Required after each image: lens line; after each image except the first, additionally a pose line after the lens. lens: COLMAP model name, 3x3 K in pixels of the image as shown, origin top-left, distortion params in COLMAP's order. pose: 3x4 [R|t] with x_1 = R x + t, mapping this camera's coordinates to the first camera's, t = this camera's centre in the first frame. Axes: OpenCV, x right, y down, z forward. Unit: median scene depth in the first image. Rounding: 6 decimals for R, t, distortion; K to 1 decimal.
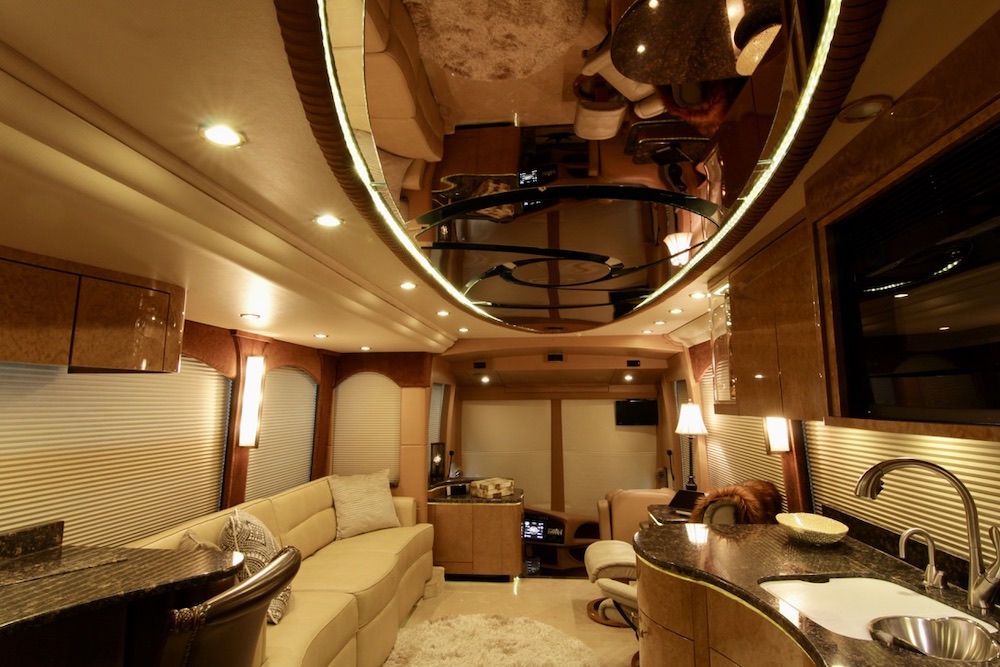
lens RADIAL K [[510.4, 0, 499.8], [0, 510.4, 331.0], [0, 0, 1]] dist [-0.000870, -0.012464]
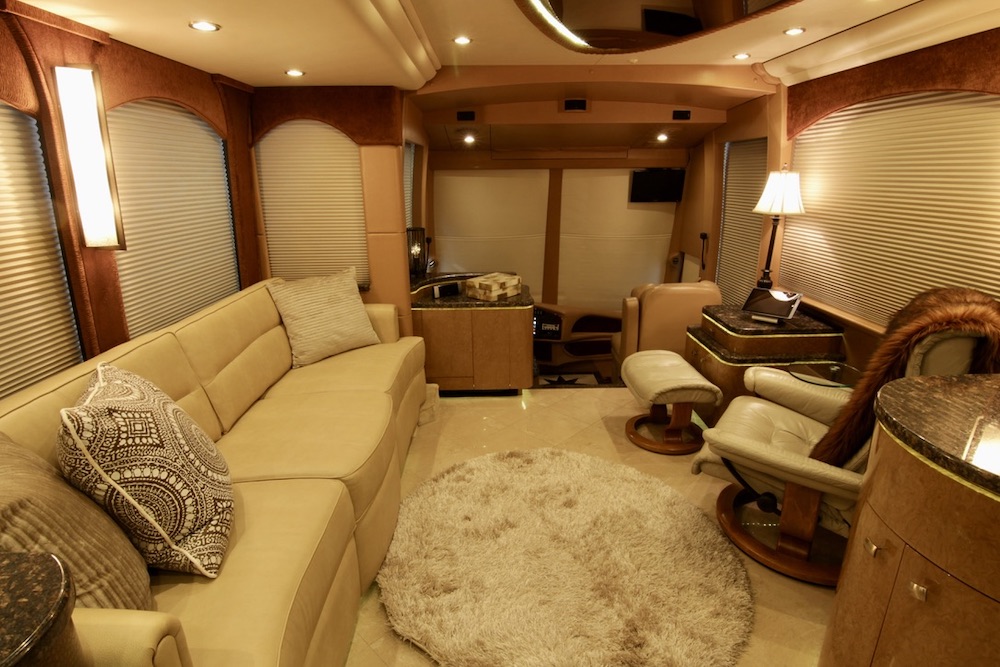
lens RADIAL K [[510.4, 0, 499.8], [0, 510.4, 331.0], [0, 0, 1]] dist [-0.000870, -0.012464]
pose [[0.993615, -0.033212, 0.107827, -0.097315], [-0.014756, 0.909230, 0.416032, 0.054688], [-0.111857, -0.414967, 0.902935, 0.305717]]
